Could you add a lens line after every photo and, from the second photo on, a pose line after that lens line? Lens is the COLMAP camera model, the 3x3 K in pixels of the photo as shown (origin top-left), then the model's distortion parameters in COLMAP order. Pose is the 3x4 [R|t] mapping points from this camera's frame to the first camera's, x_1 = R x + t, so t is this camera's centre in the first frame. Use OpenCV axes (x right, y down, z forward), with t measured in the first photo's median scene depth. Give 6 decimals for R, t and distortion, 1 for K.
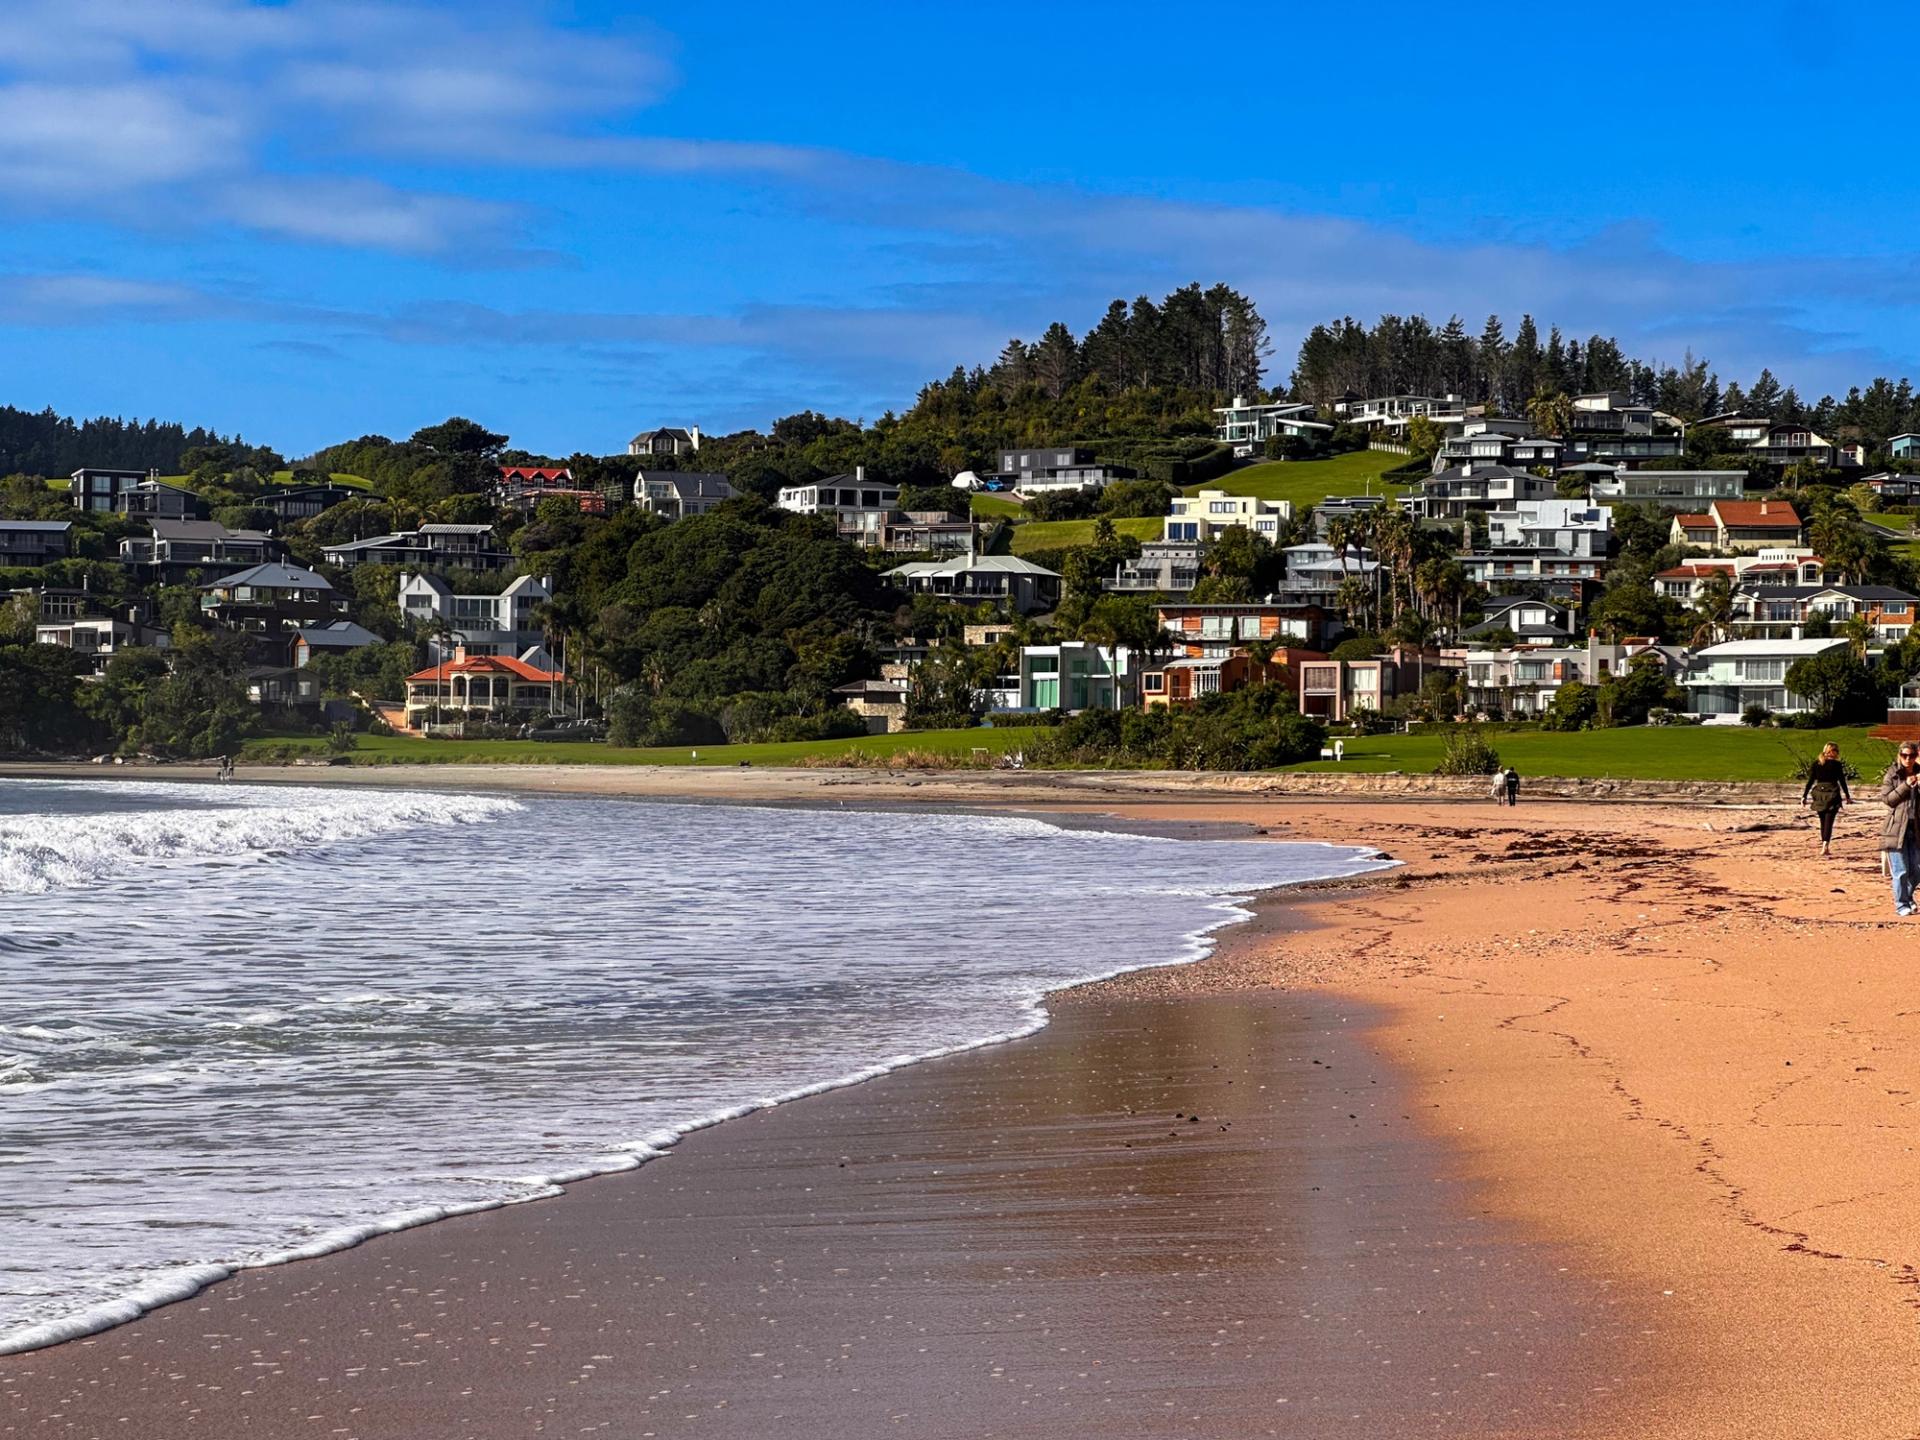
lens RADIAL K [[5354.6, 0, 960.0], [0, 5354.6, 720.0], [0, 0, 1]] dist [-0.579943, 18.456891]
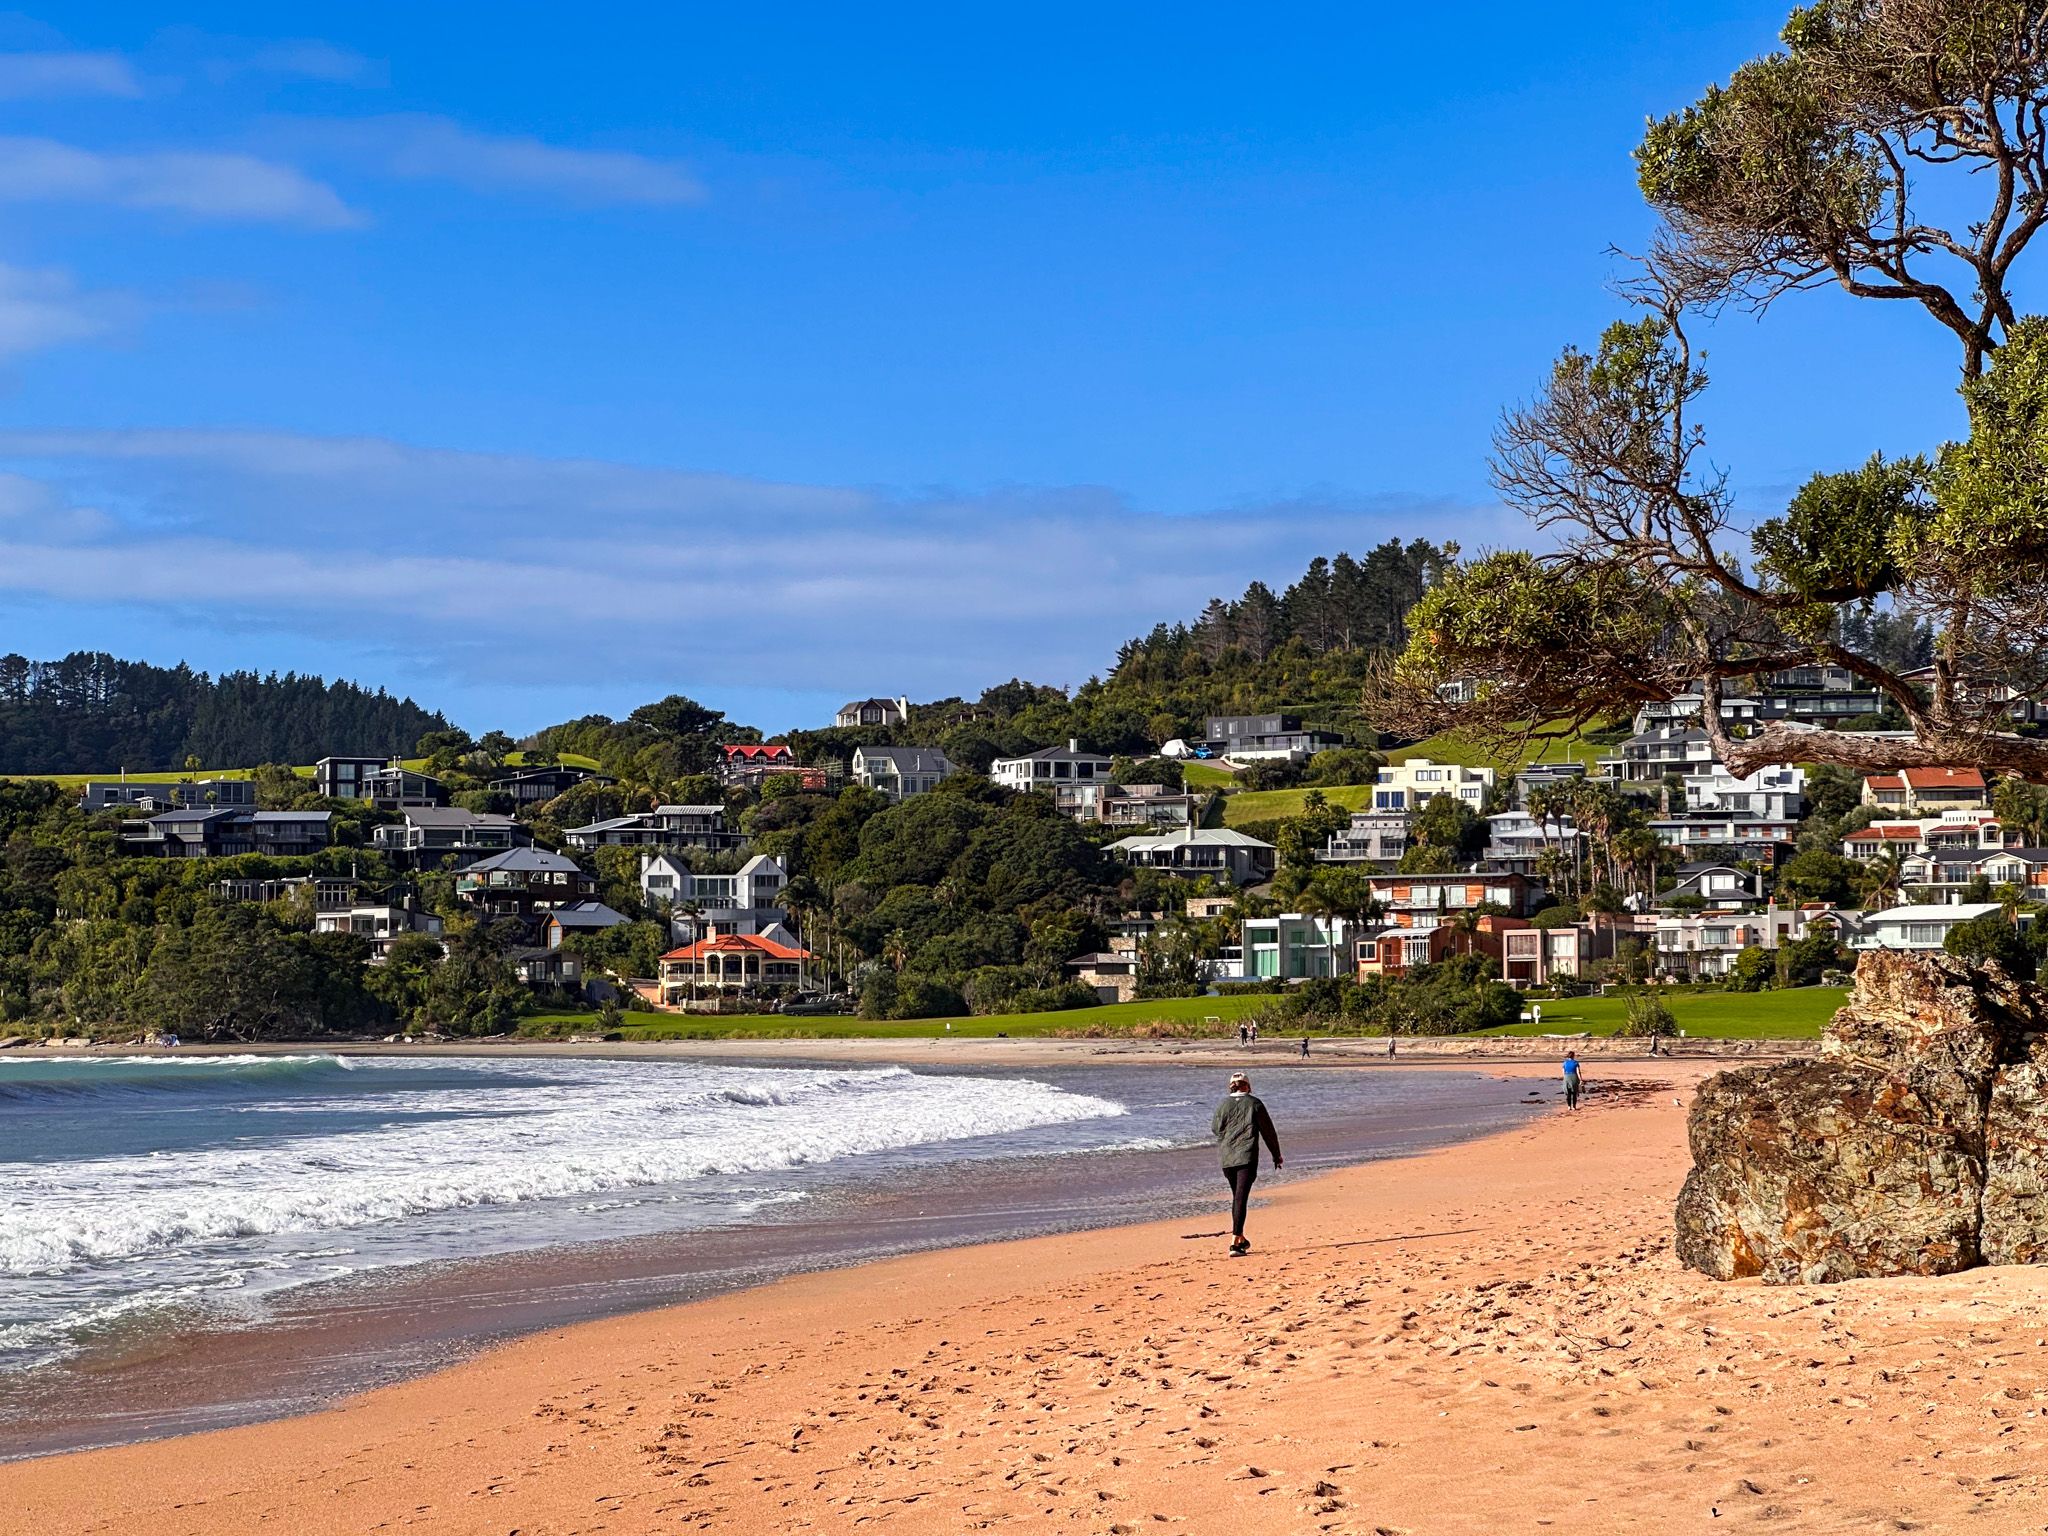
lens RADIAL K [[5711.5, 0, 1024.0], [0, 5711.5, 768.0], [0, 0, 1]] dist [-0.579943, 18.456891]
pose [[0.999616, -0.017336, -0.021611, -0.005932], [0.016531, 0.999182, -0.036904, -0.002184], [0.022233, 0.036532, 0.999085, -0.117914]]
